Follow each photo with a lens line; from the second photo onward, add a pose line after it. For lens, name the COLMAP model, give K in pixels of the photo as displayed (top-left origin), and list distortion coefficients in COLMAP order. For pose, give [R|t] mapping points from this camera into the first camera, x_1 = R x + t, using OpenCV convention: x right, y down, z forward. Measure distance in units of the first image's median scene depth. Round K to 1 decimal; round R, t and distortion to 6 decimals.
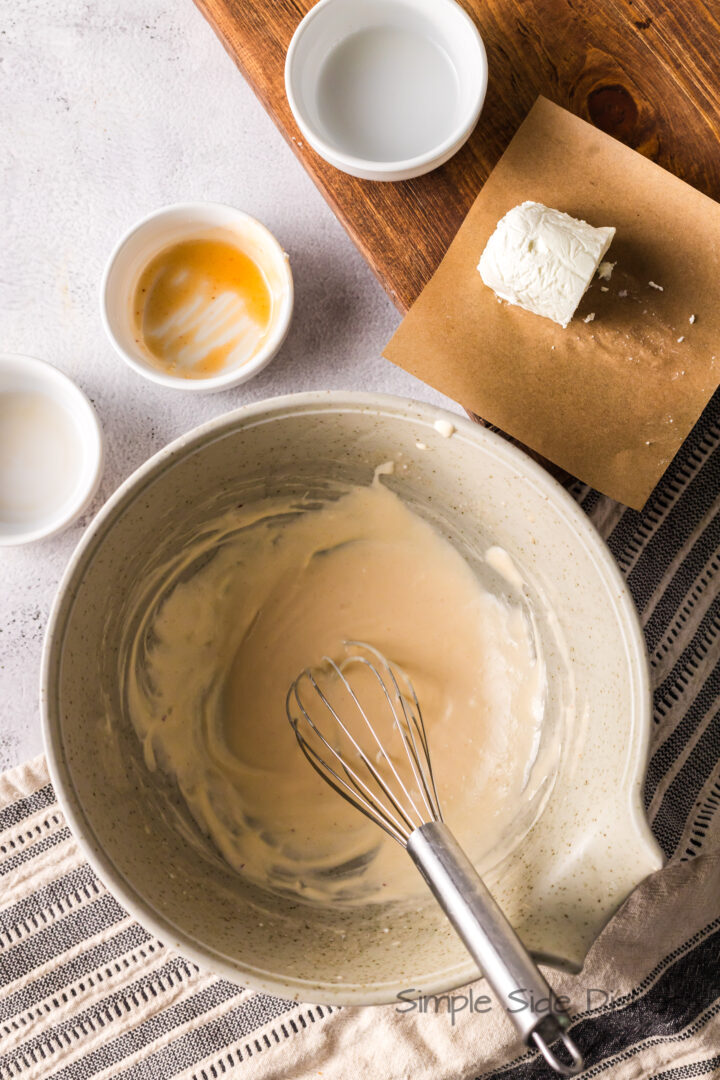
lens RADIAL K [[1524.5, 0, 359.1], [0, 1524.5, 539.1], [0, 0, 1]] dist [-0.079041, 0.000000]
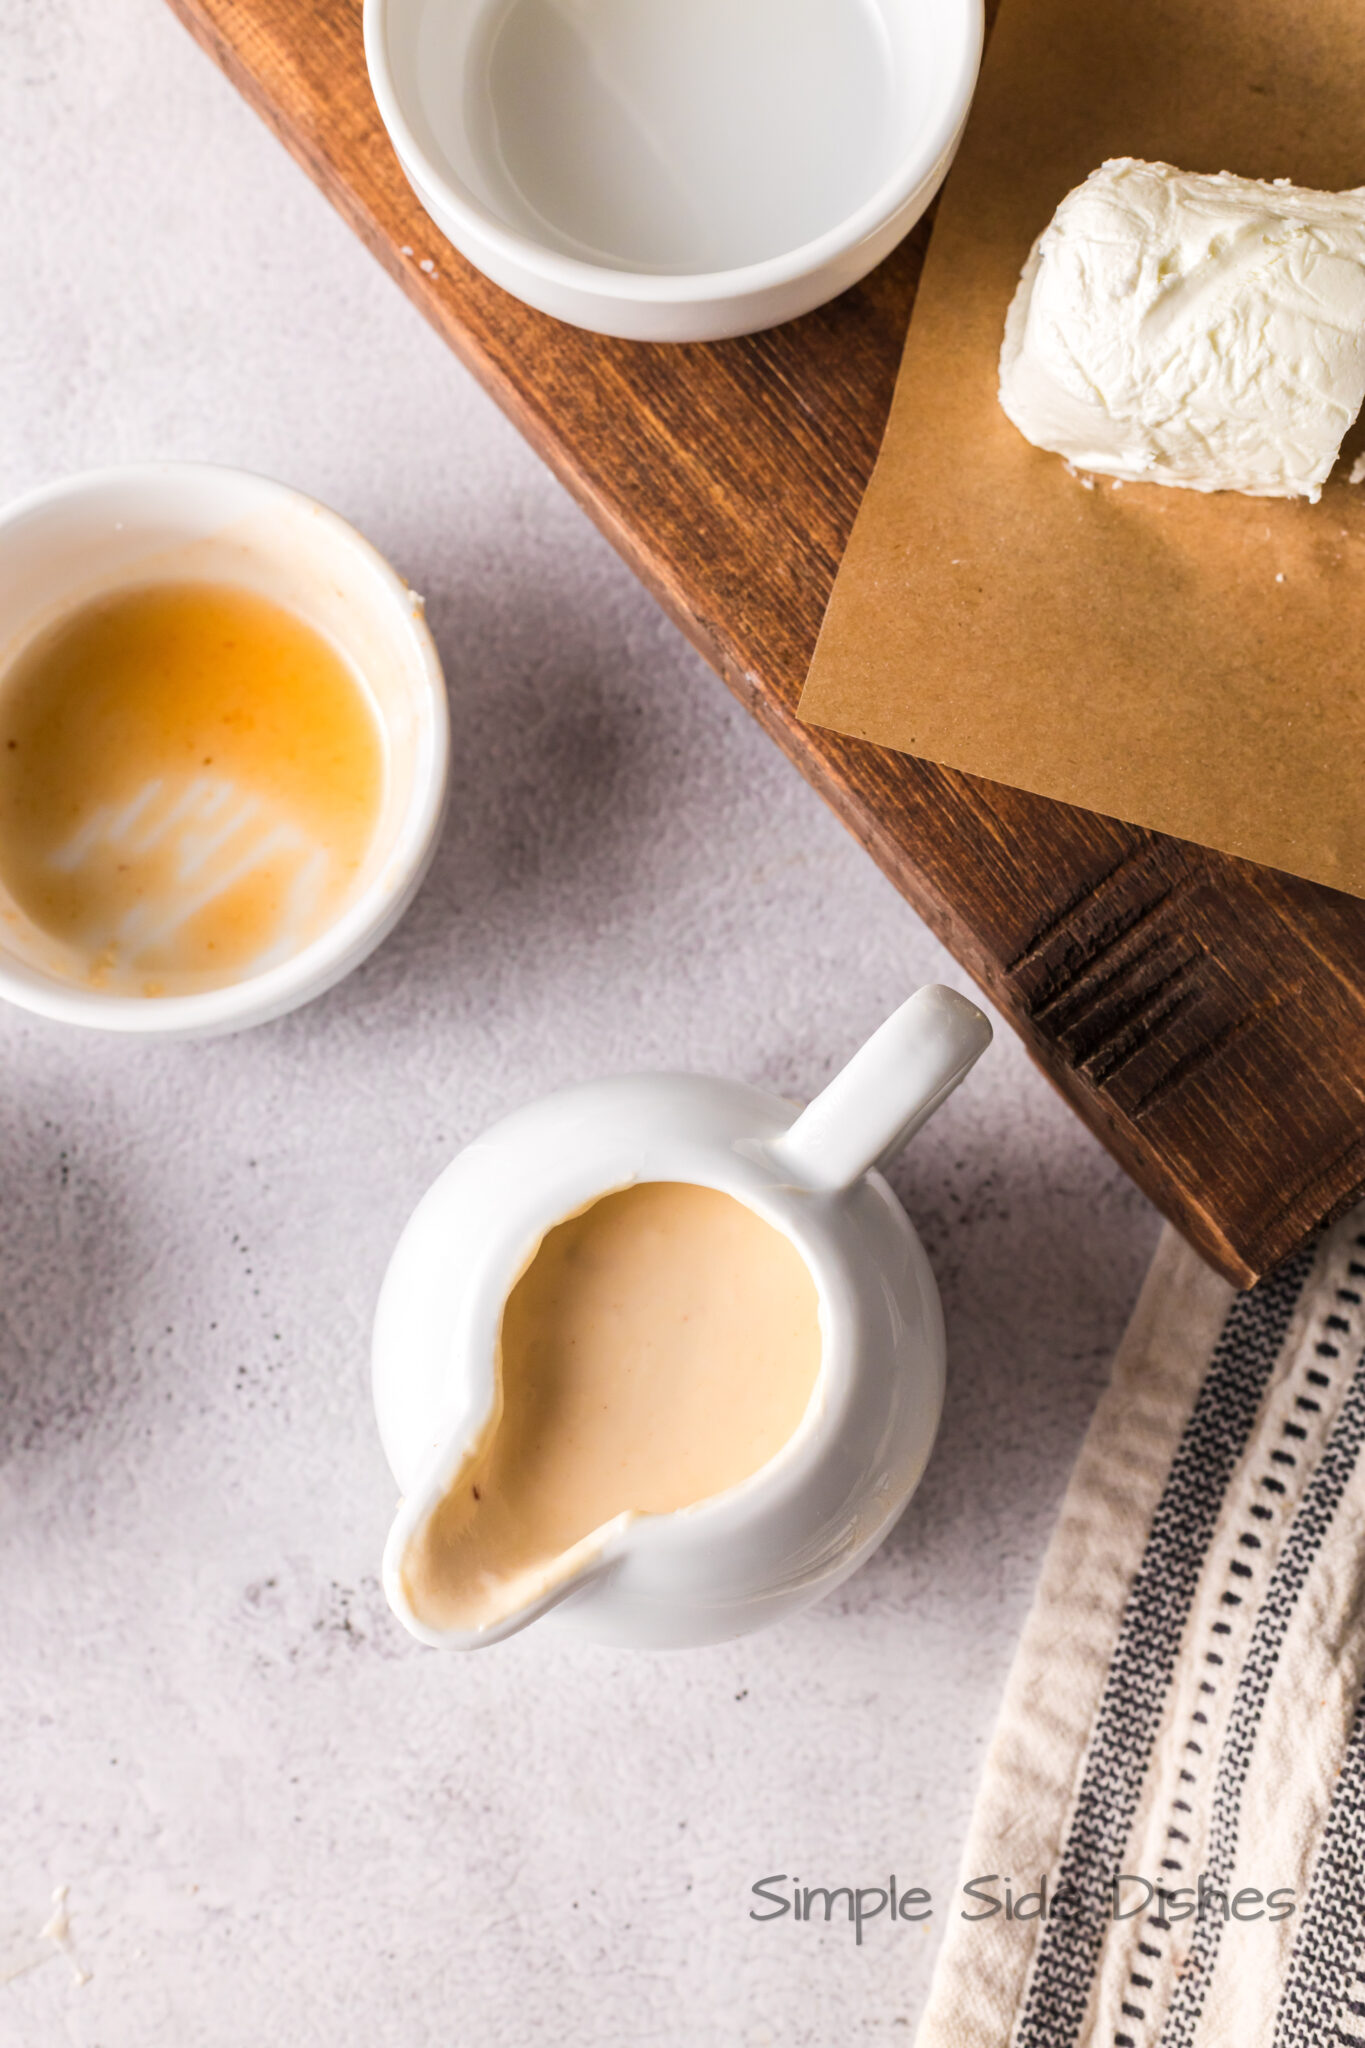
lens RADIAL K [[2890.9, 0, 694.9], [0, 2890.9, 1020.8], [0, 0, 1]] dist [-0.079041, 0.000000]
pose [[0.994732, -0.094160, 0.040516, -0.020756], [0.096952, 0.992565, -0.073591, -0.041807], [-0.033285, 0.077131, 0.996465, 0.365235]]
